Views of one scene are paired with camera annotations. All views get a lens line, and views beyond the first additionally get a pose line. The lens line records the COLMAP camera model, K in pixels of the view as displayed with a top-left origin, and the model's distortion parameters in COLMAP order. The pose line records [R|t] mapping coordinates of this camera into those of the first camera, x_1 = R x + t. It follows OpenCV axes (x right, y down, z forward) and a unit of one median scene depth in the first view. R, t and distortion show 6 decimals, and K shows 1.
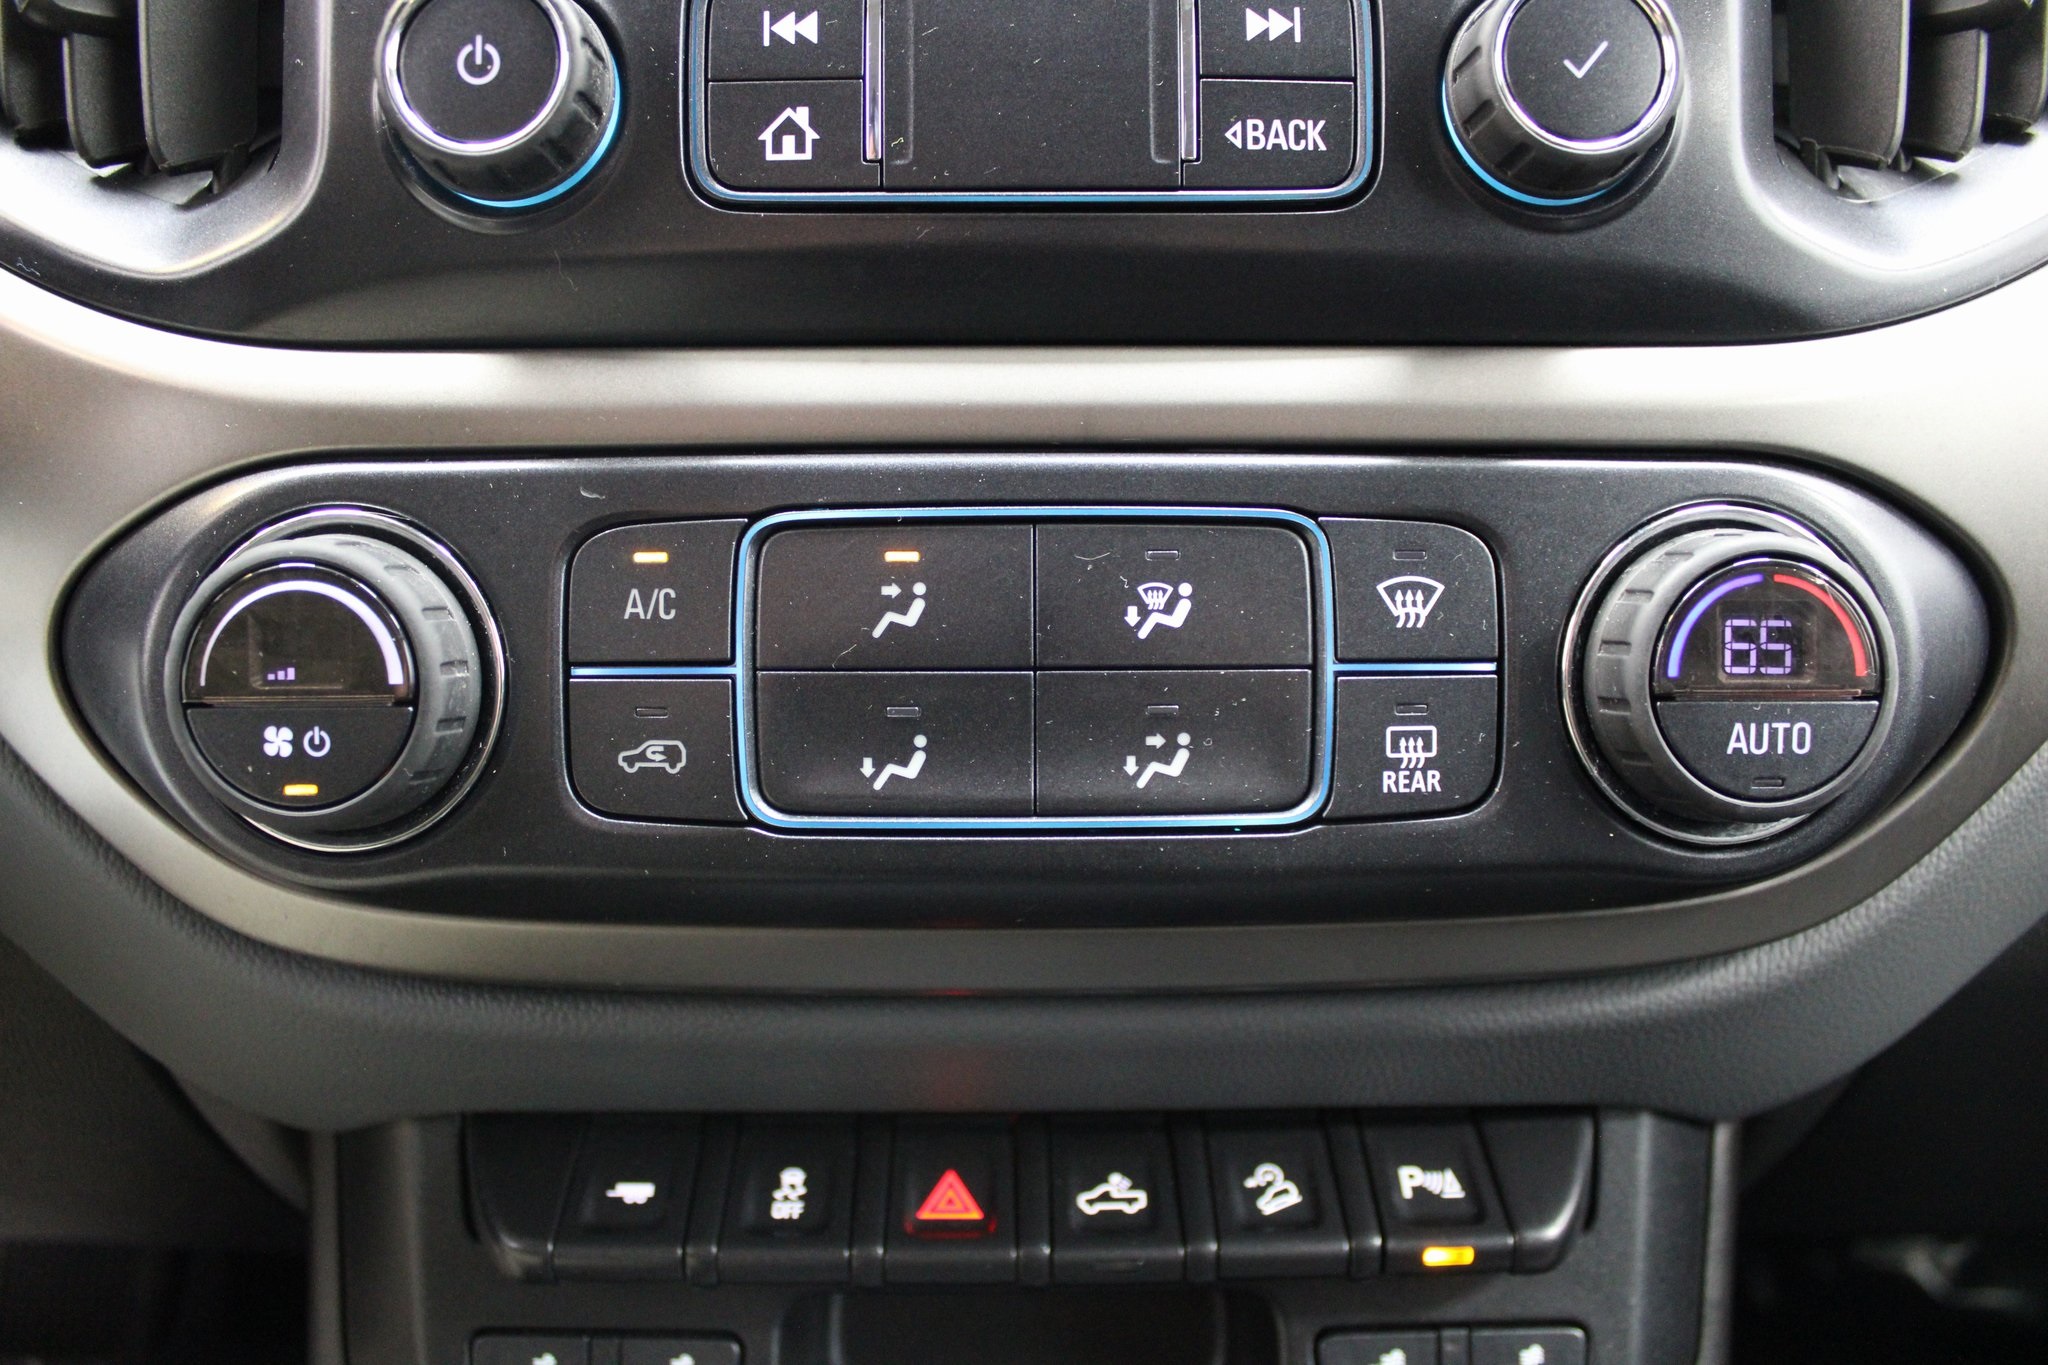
lens RADIAL K [[1644.9, 0, 1010.8], [0, 1644.9, 687.0], [0, 0, 1]] dist [-0.179182, 0.139154]
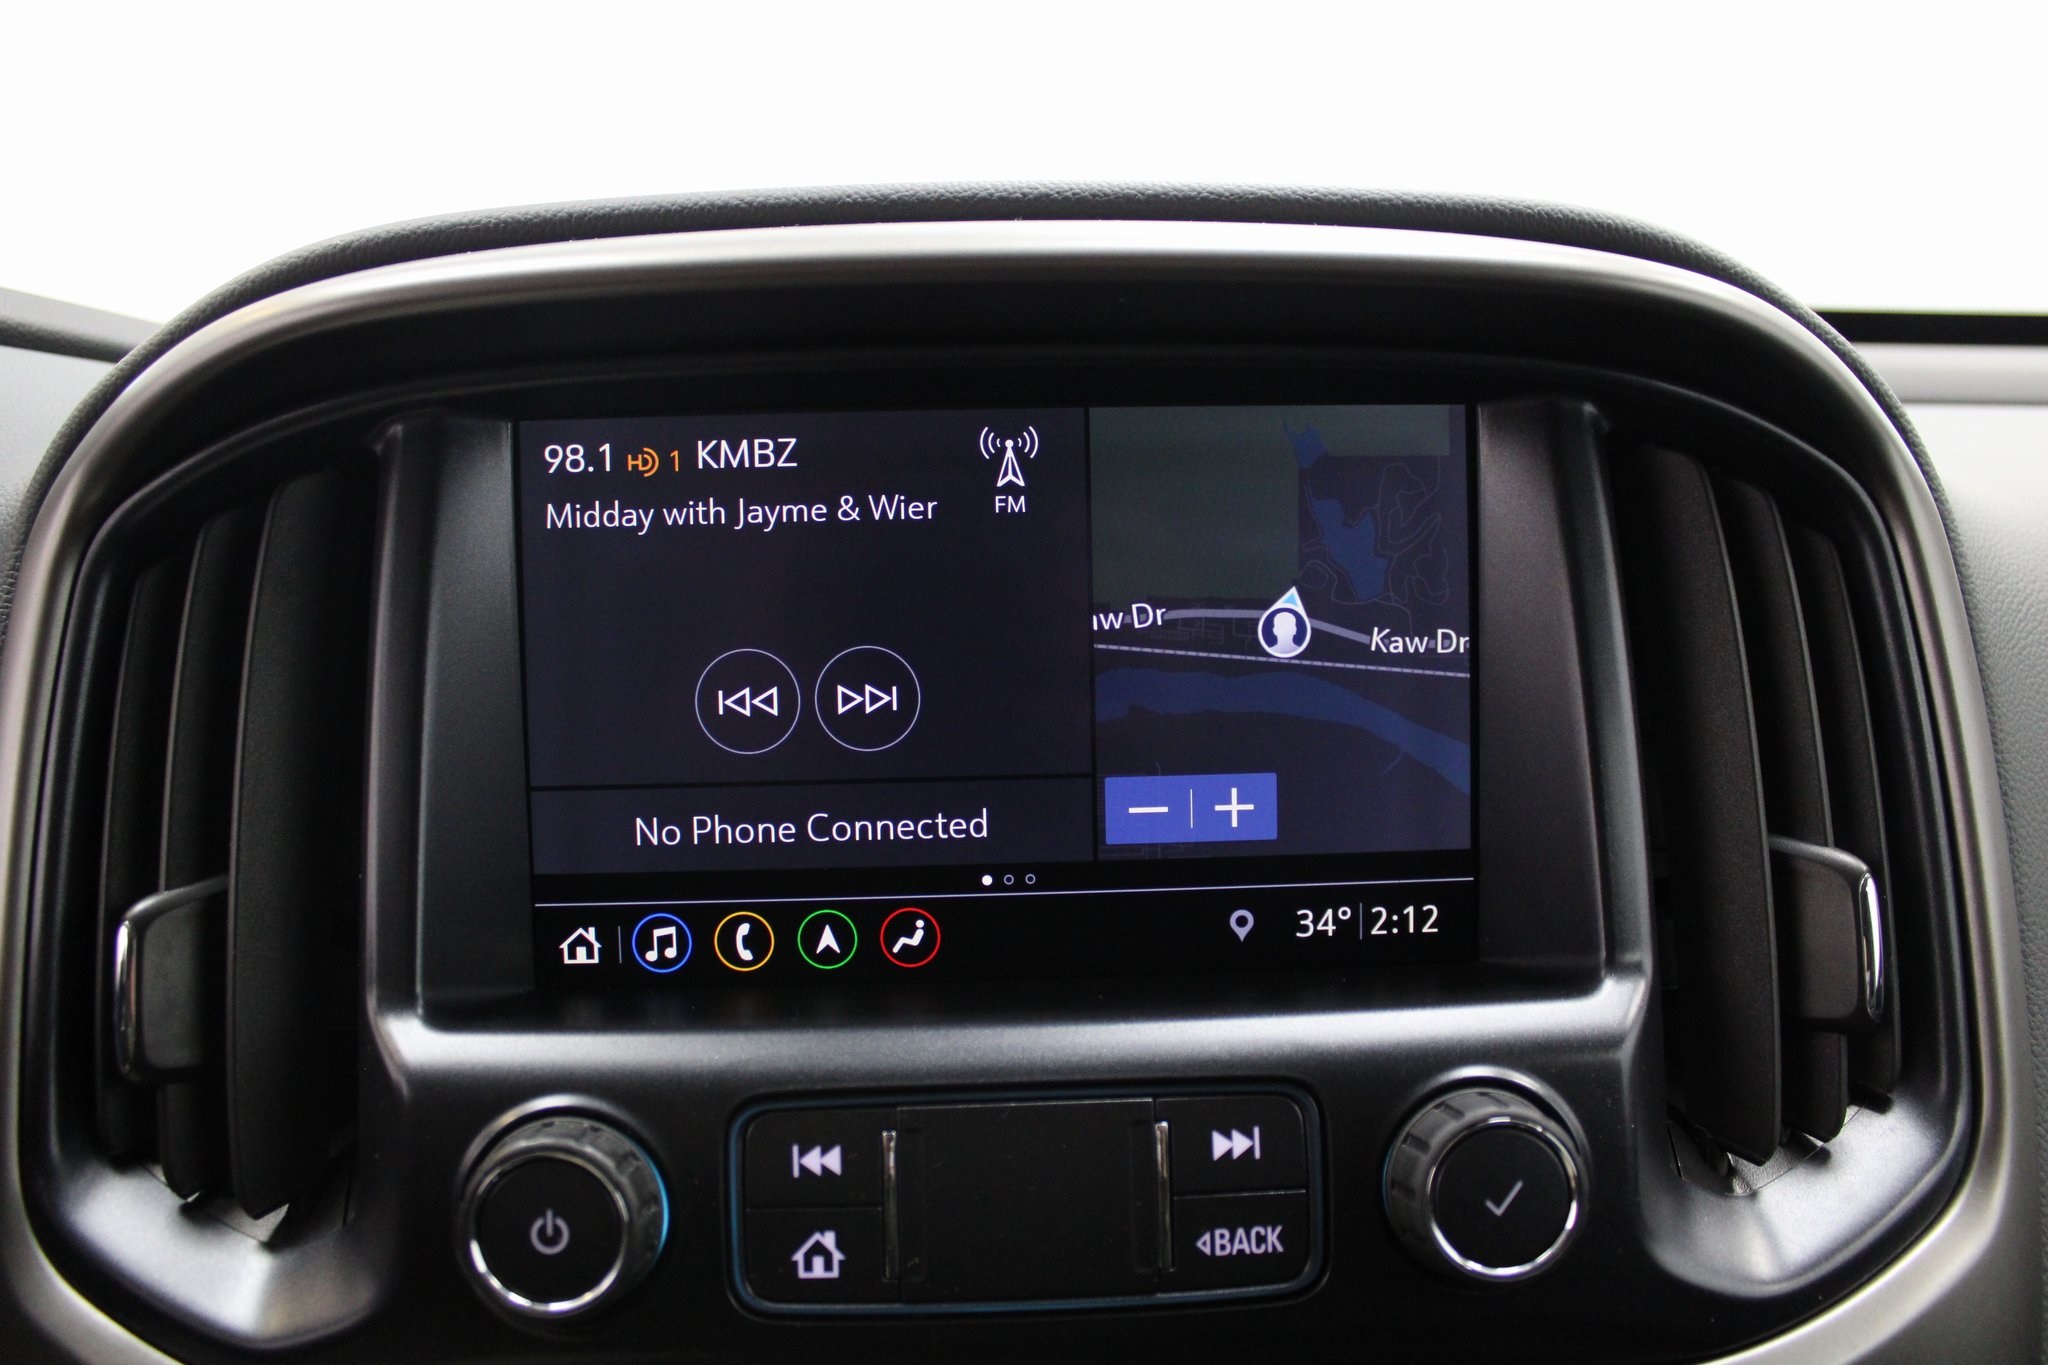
lens RADIAL K [[1644.9, 0, 1010.8], [0, 1644.9, 687.0], [0, 0, 1]] dist [-0.179182, 0.139154]
pose [[0.999236, -0.019316, 0.033980, -0.031219], [0.024364, 0.987604, -0.155066, -0.555046], [-0.030564, 0.155776, 0.987320, -0.198513]]
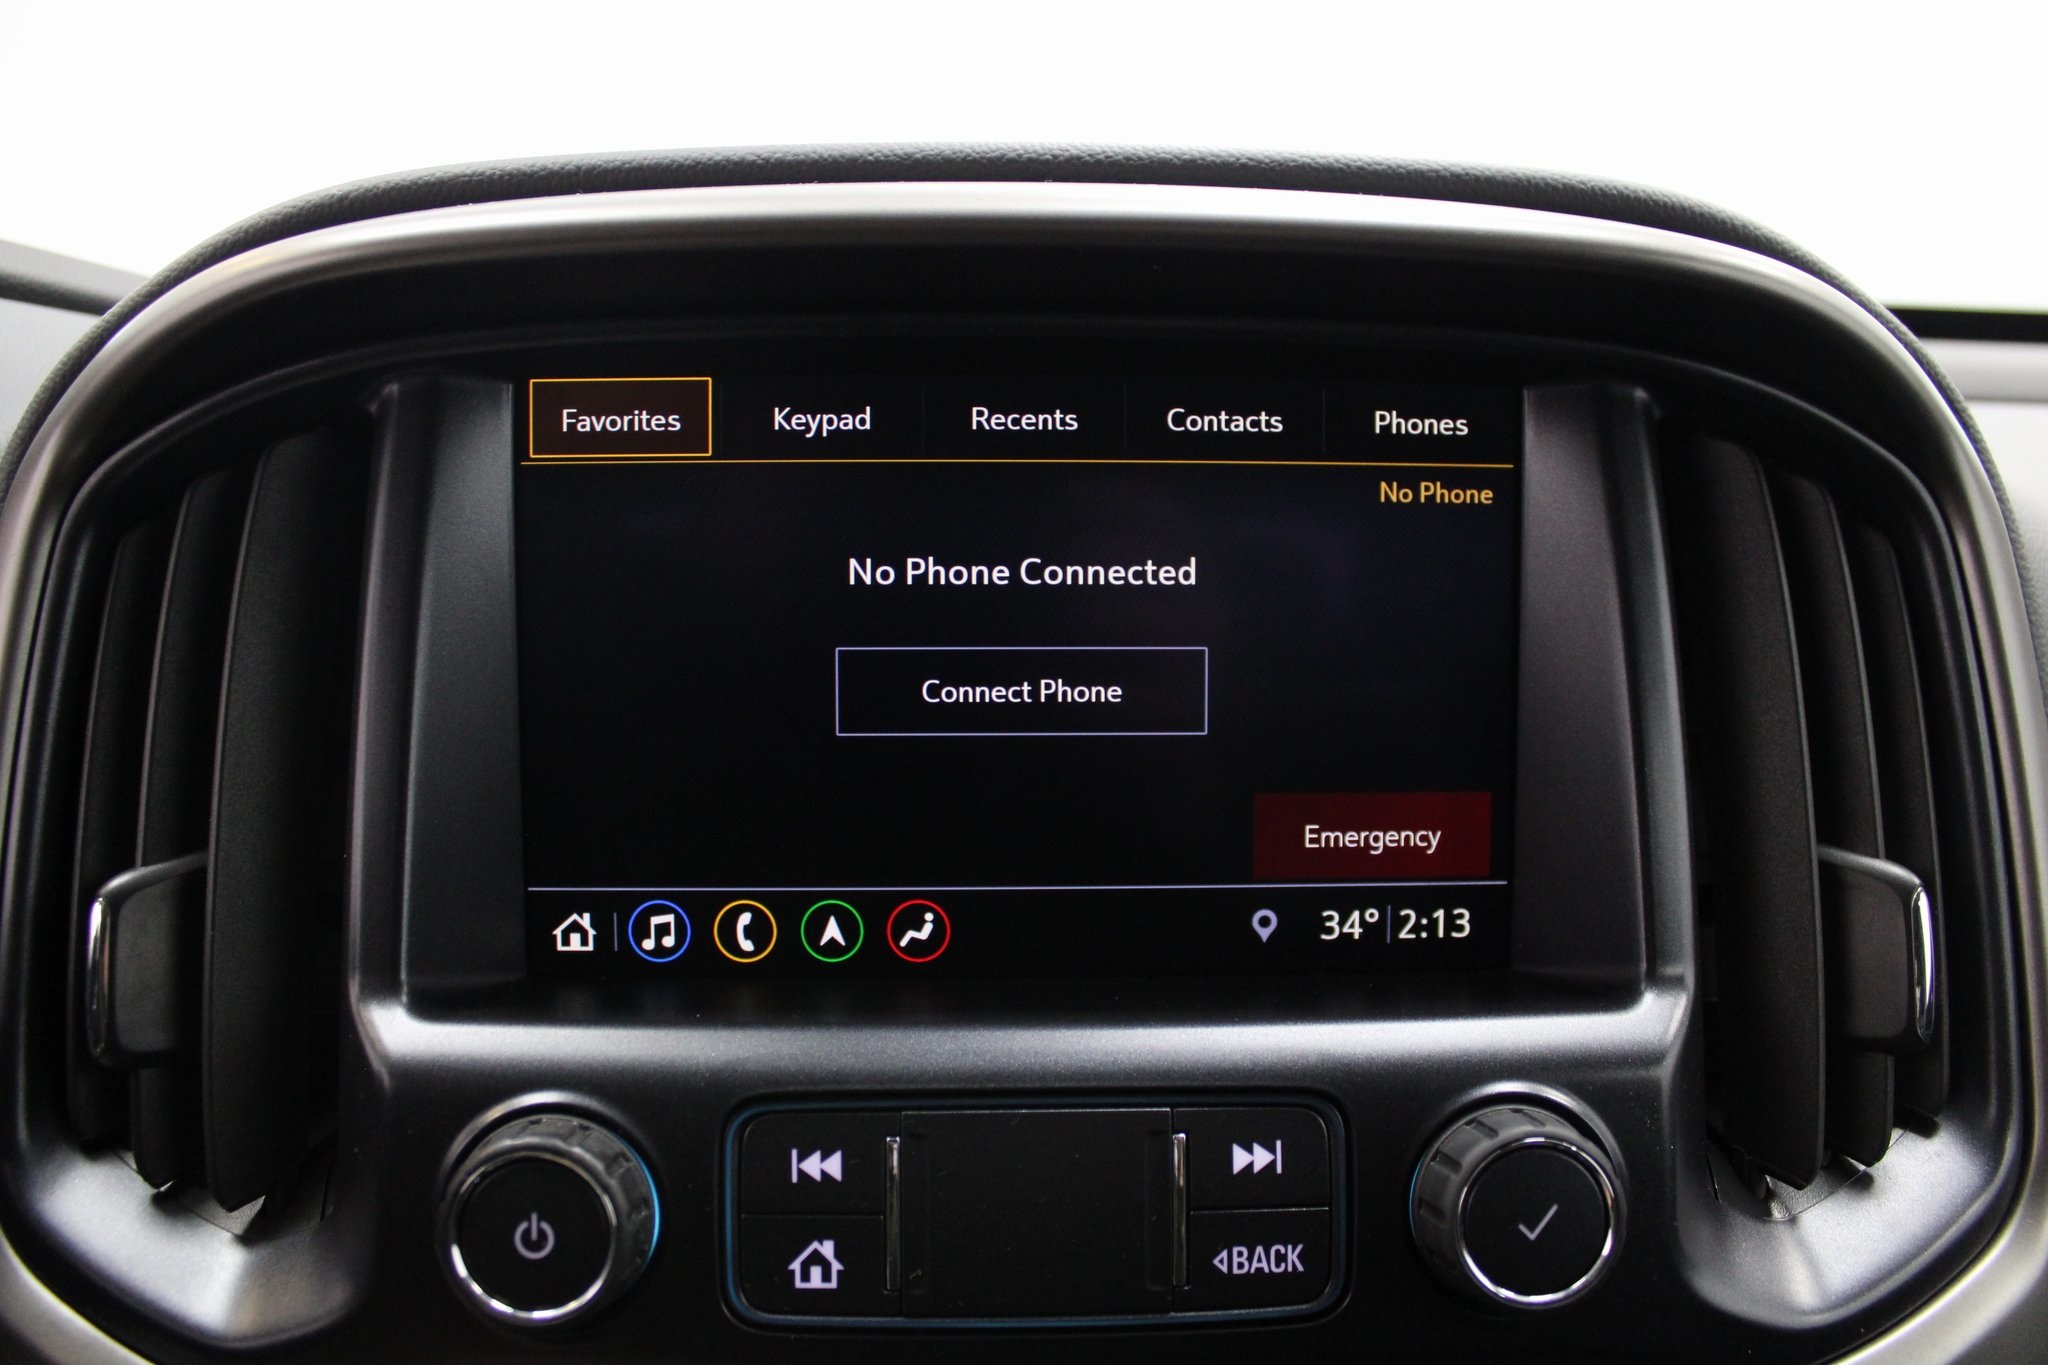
lens RADIAL K [[1644.9, 0, 1010.8], [0, 1644.9, 687.0], [0, 0, 1]] dist [-0.179182, 0.139154]
pose [[0.999558, 0.002121, 0.029656, -0.038163], [0.002157, 0.989652, -0.143473, -0.567530], [-0.029653, 0.143474, 0.989210, -0.140367]]
